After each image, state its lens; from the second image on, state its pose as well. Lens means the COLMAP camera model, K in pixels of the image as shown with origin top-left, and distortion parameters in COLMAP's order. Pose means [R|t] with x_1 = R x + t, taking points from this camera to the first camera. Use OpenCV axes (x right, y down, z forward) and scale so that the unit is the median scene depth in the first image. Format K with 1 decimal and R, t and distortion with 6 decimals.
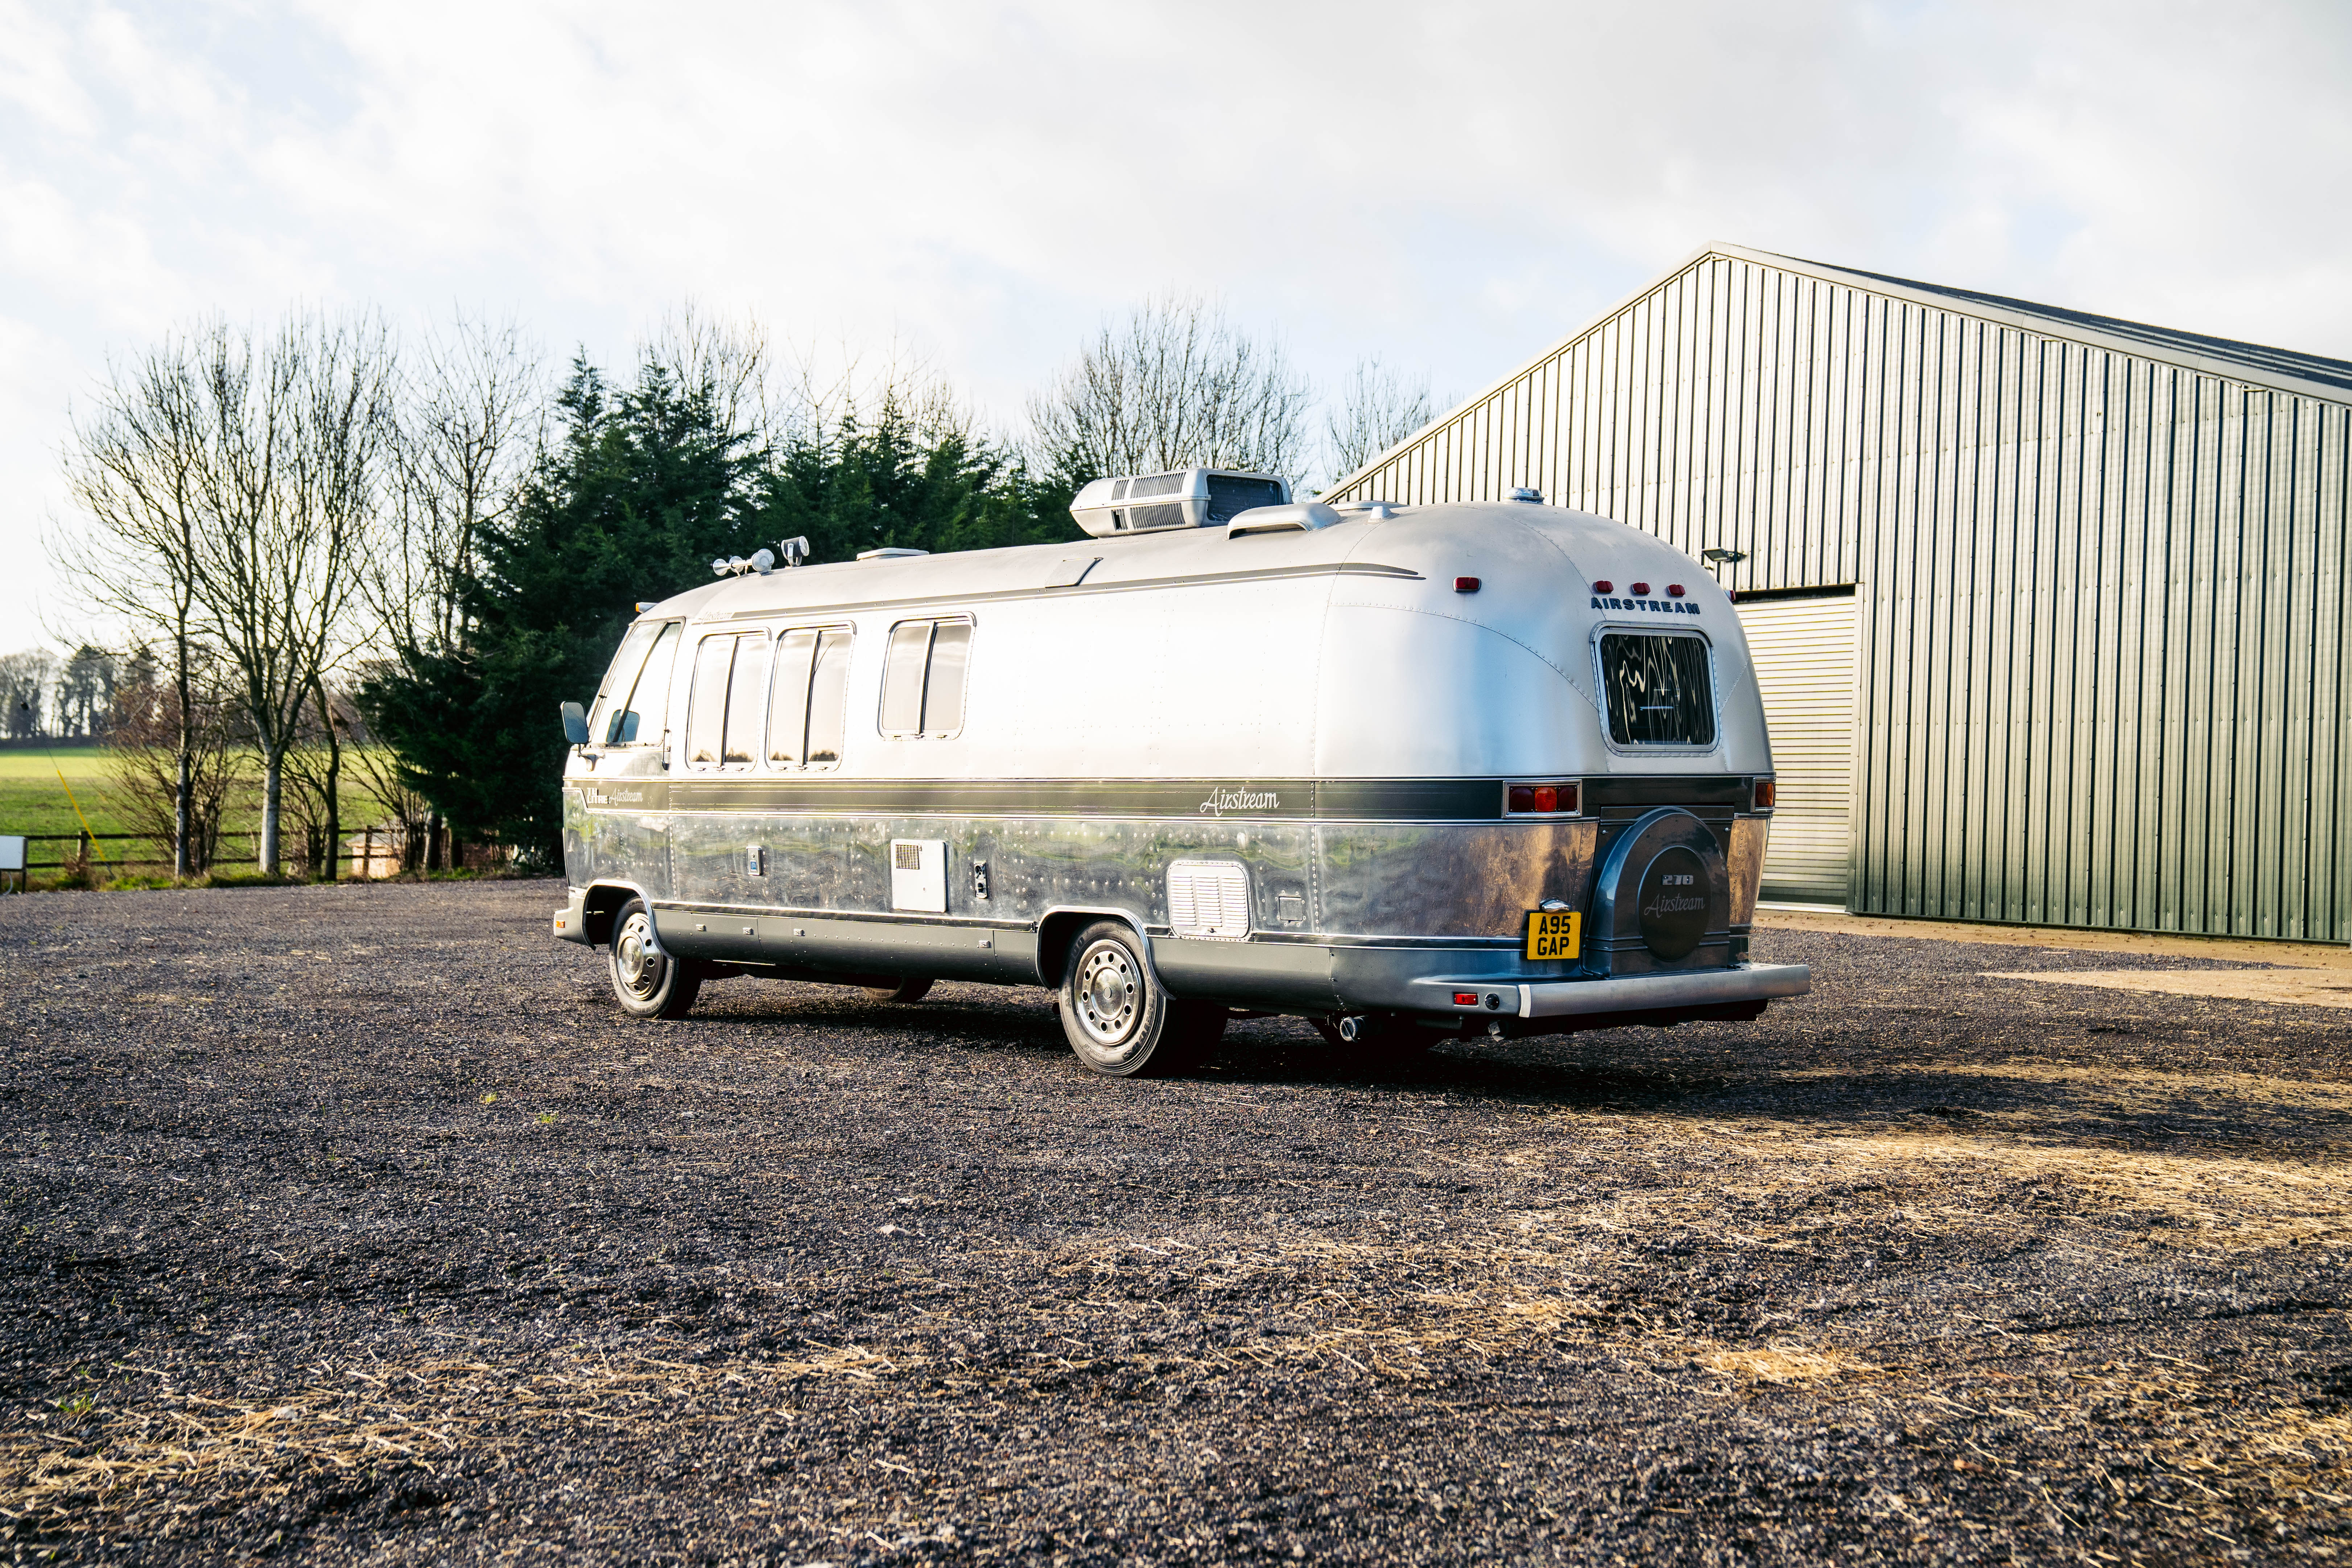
lens RADIAL K [[2768.9, 0, 1176.0], [0, 2768.9, 784.0], [0, 0, 1]] dist [0.029939, 0.379848]
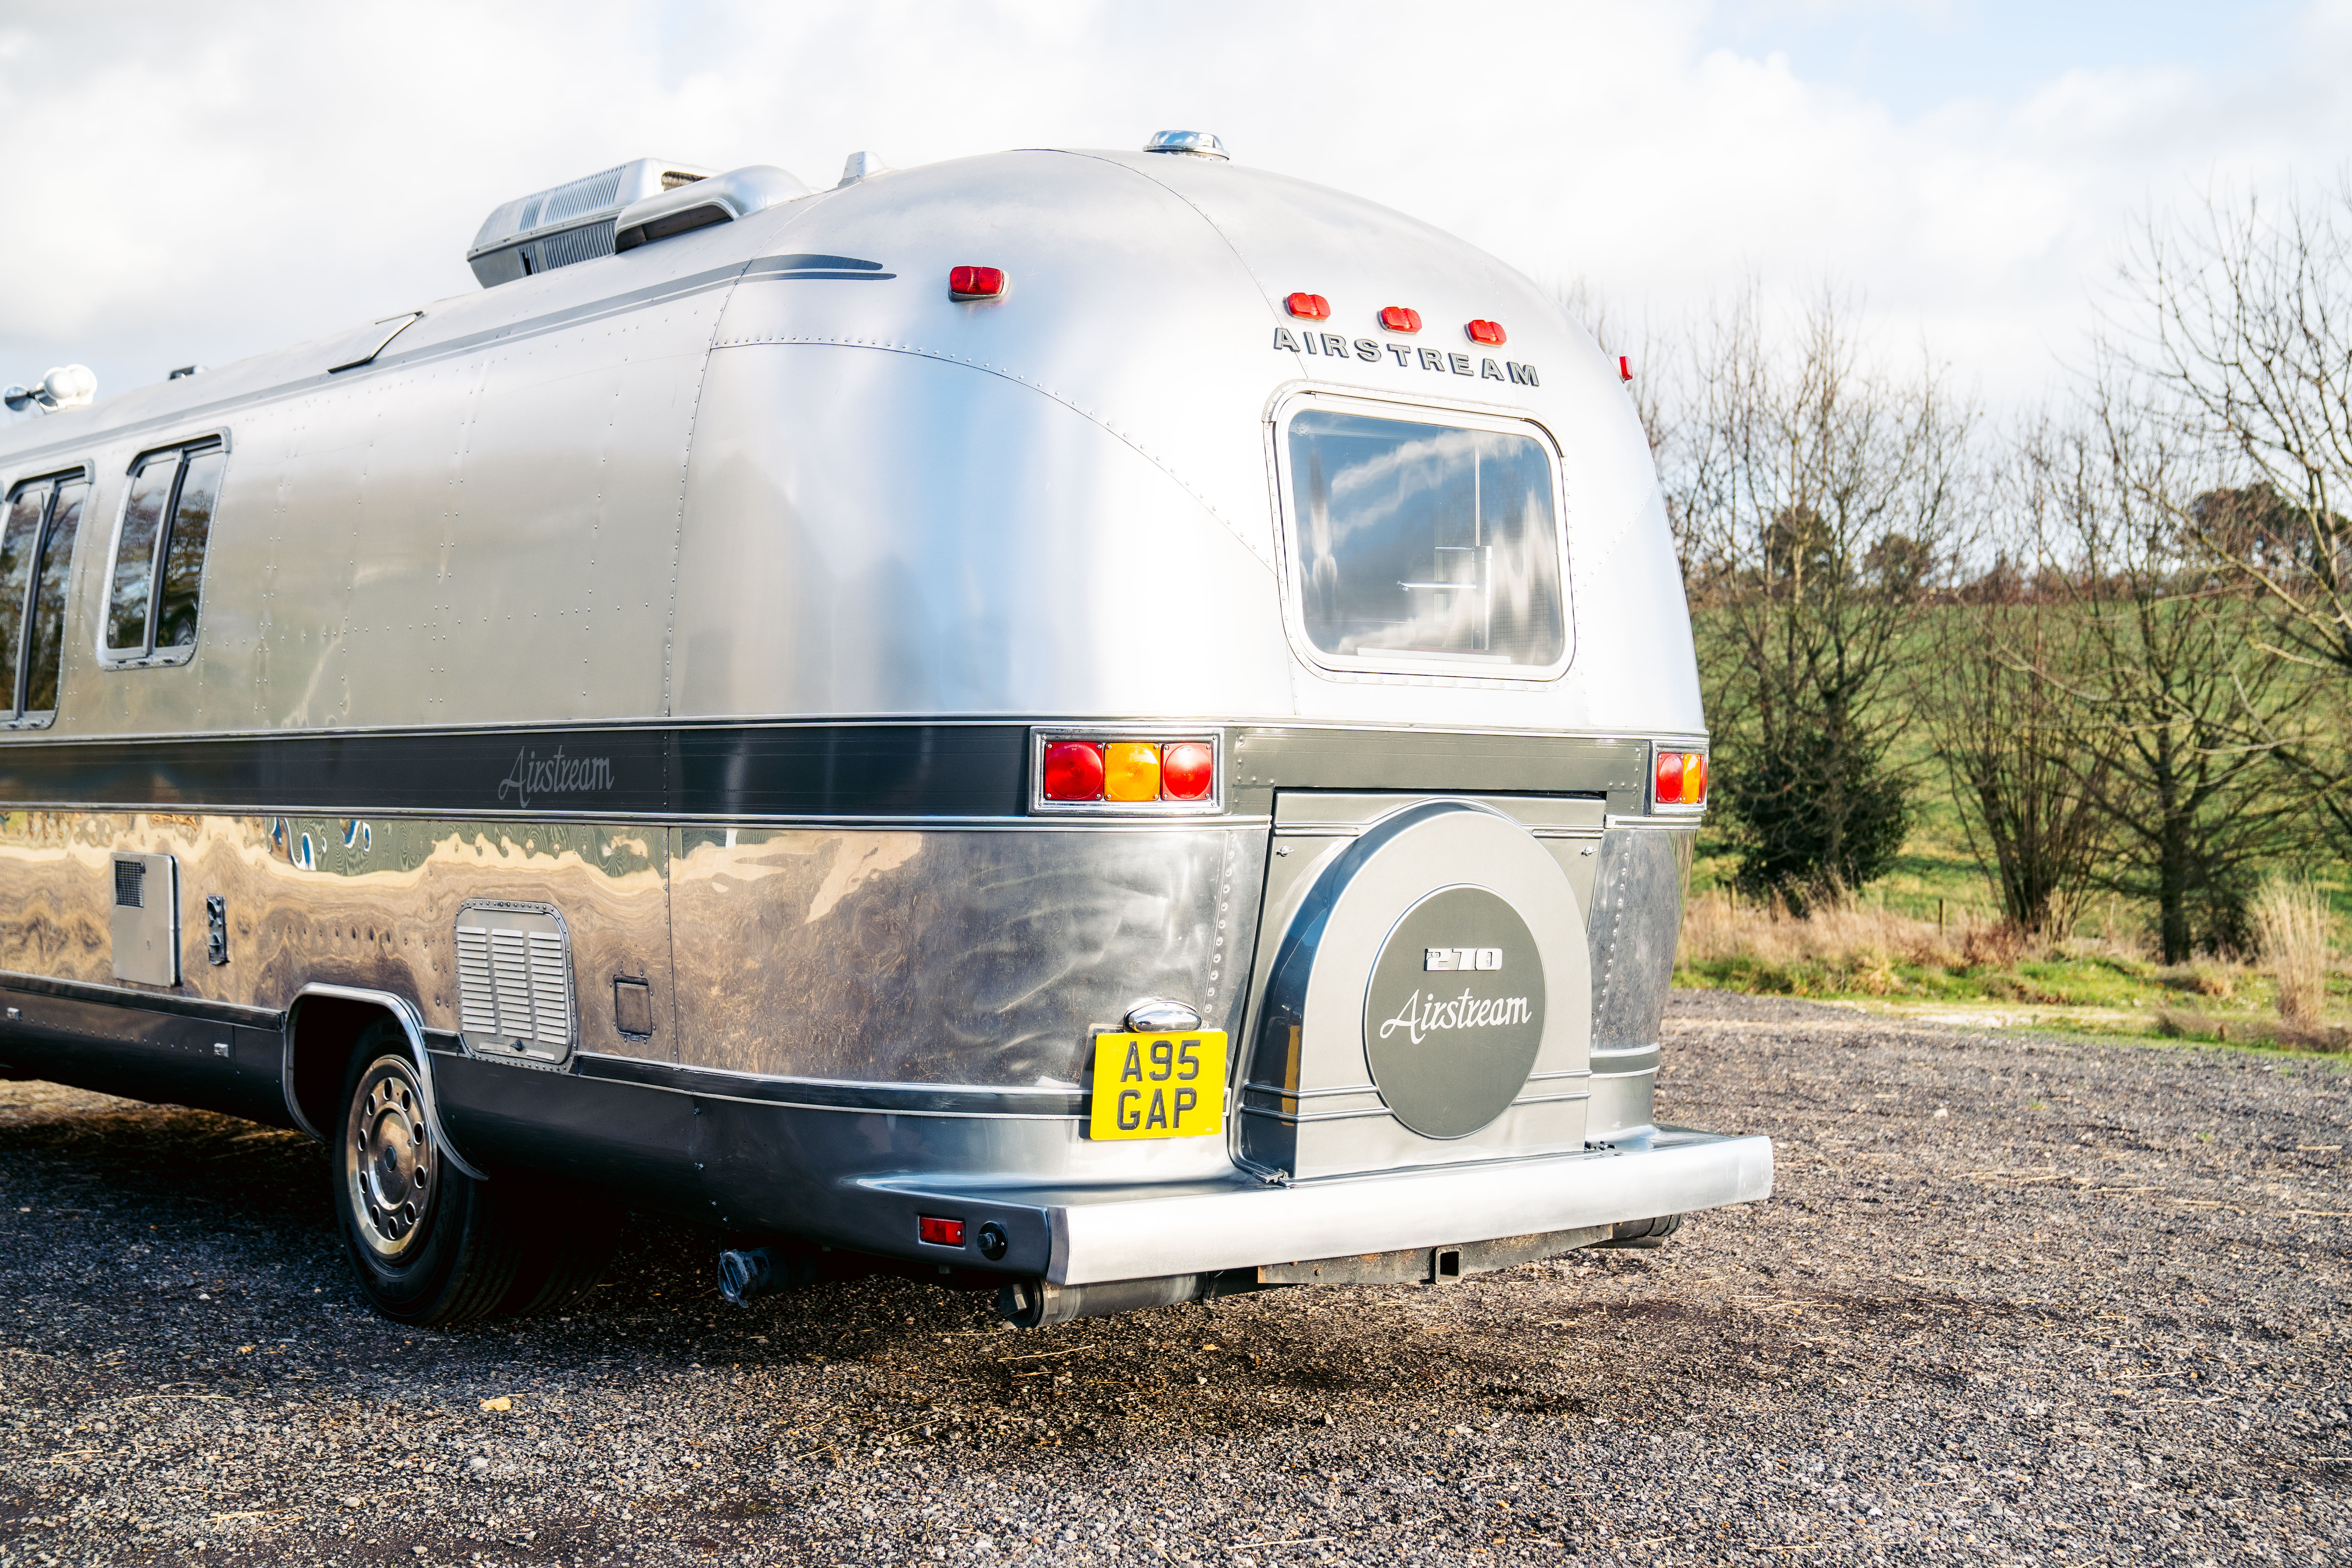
lens RADIAL K [[2768.8, 0, 1176.0], [0, 2768.8, 784.0], [0, 0, 1]] dist [0.029939, 0.379848]
pose [[0.998963, 0.011728, -0.043997, 0.133354], [-0.012000, 0.999910, -0.005921, 0.008153], [0.043923, 0.006442, 0.999014, 0.474659]]
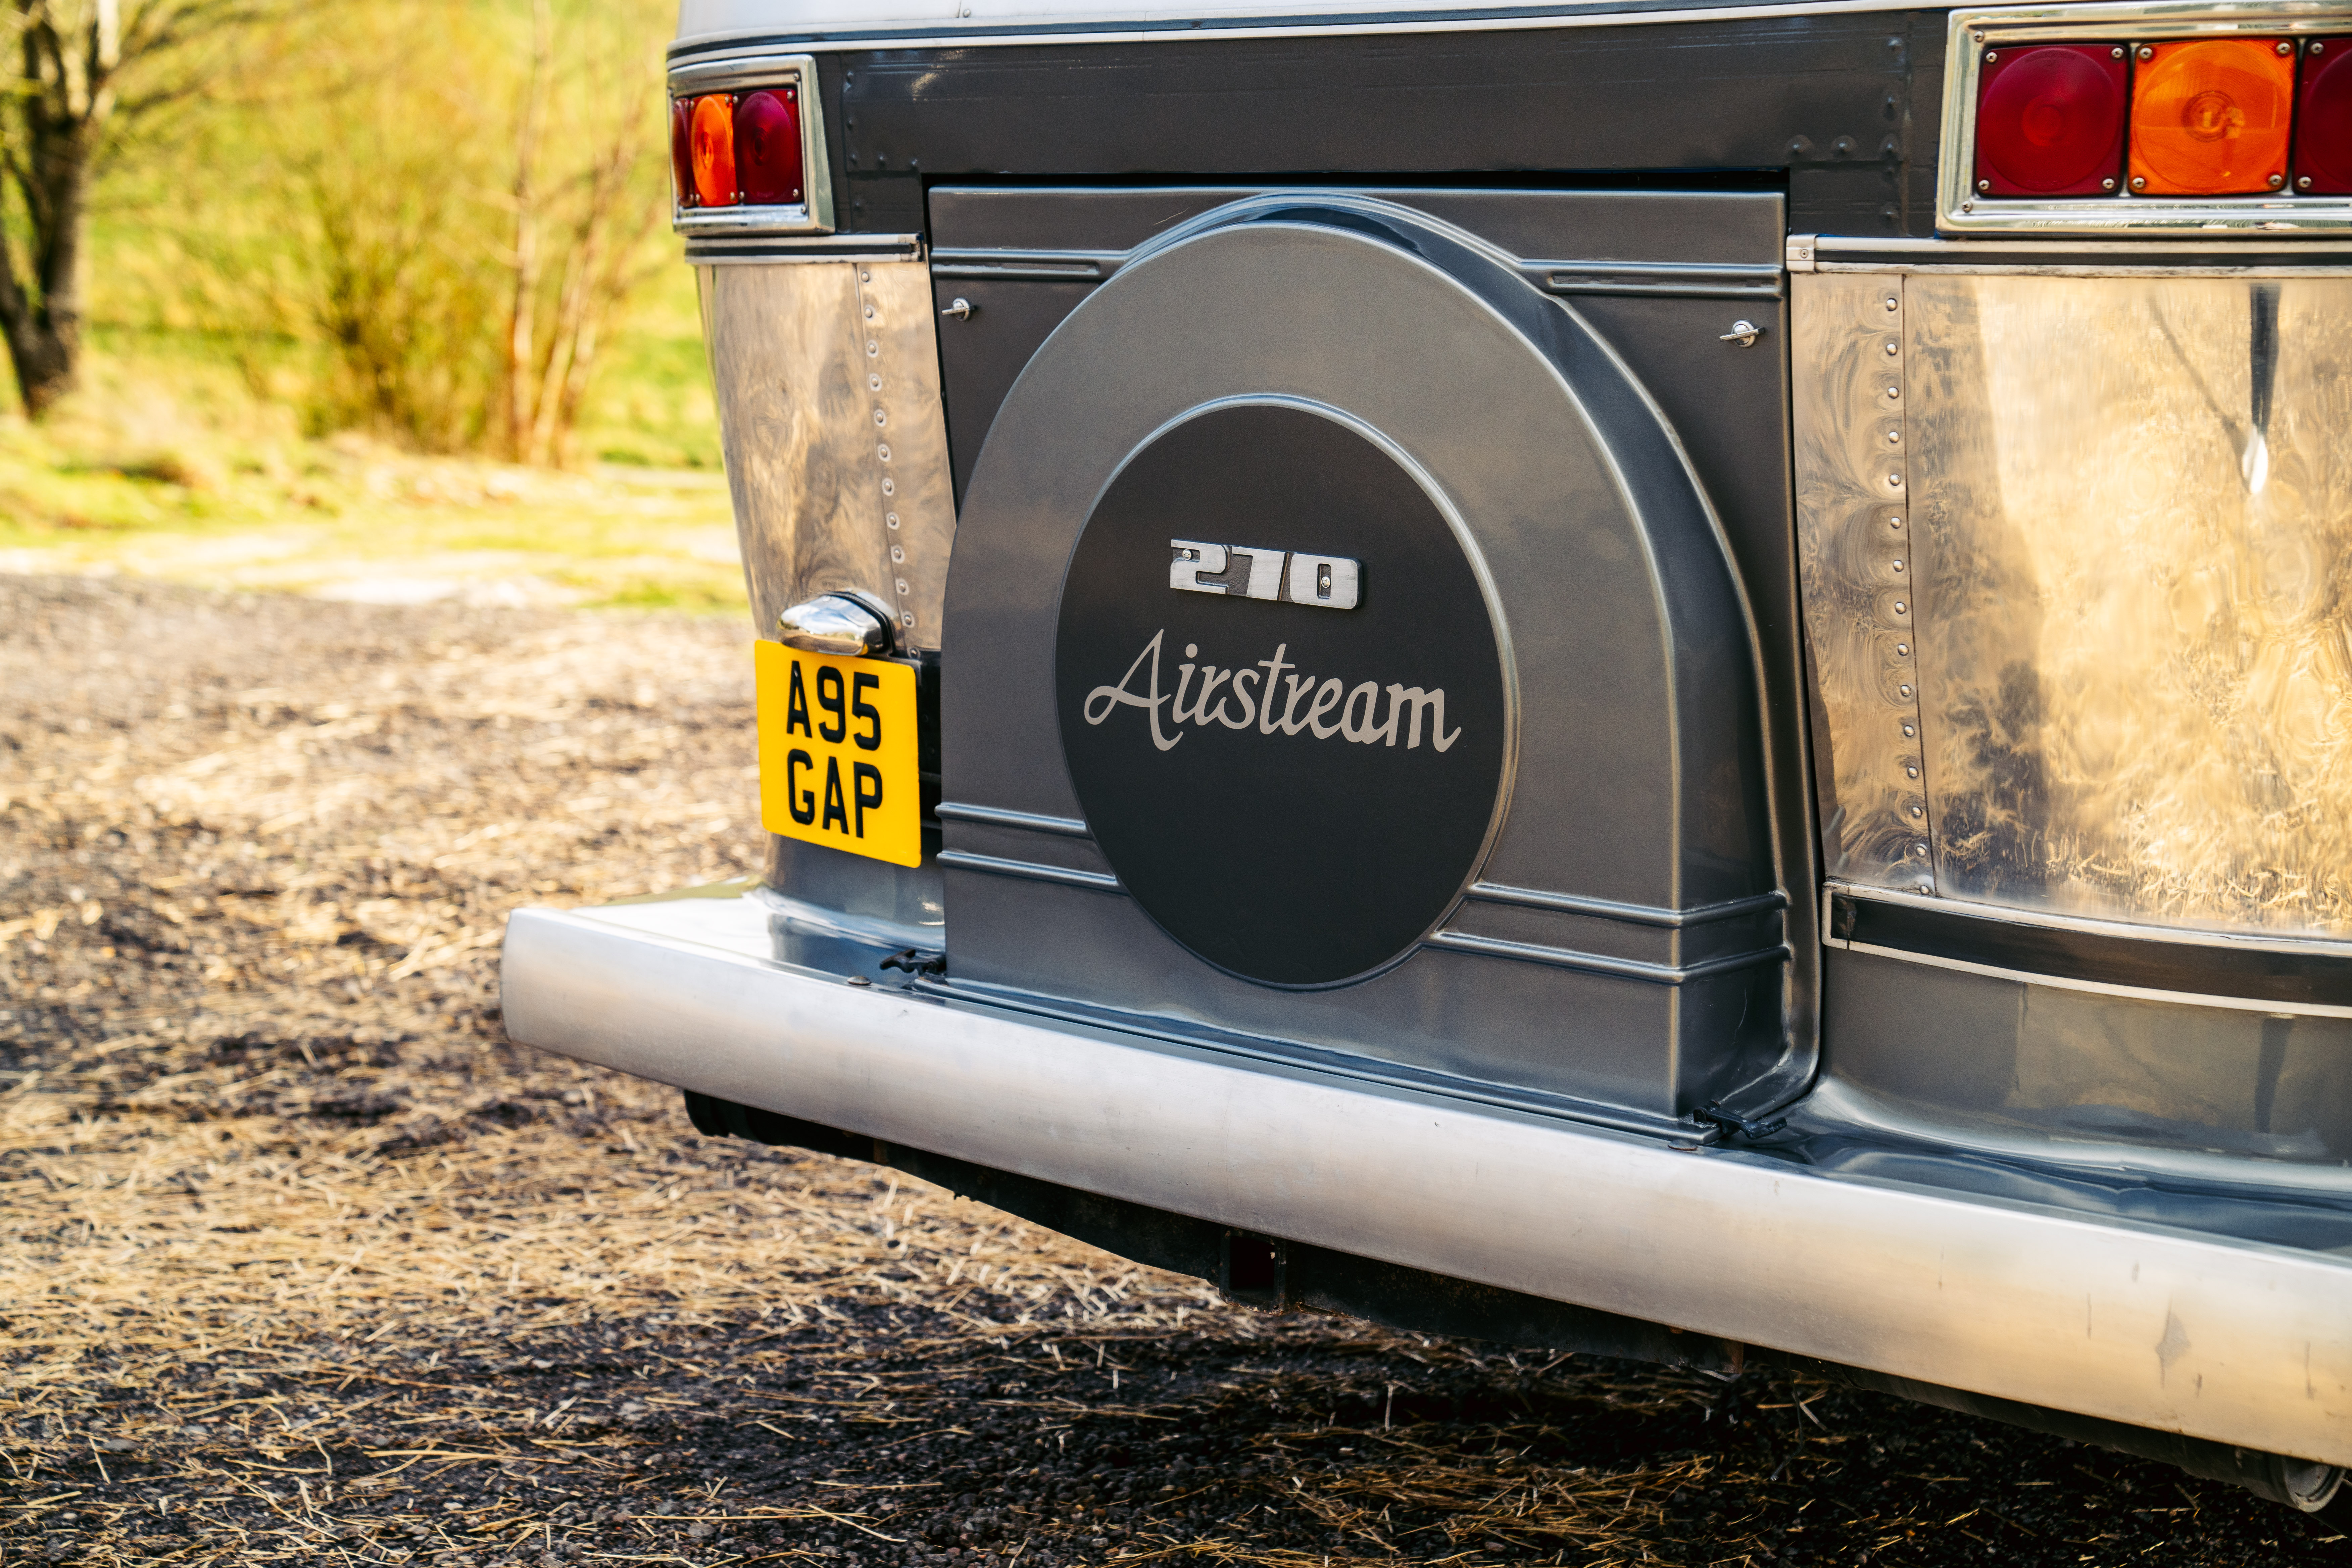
lens RADIAL K [[3771.1, 0, 1181.3], [0, 3771.1, 751.0], [0, 0, 1]] dist [0.274859, 0.055691]
pose [[0.133517, 0.115334, -0.984313, 0.383844], [-0.033896, 0.993156, 0.111772, 0.015325], [0.990467, 0.018440, 0.136513, 0.832728]]
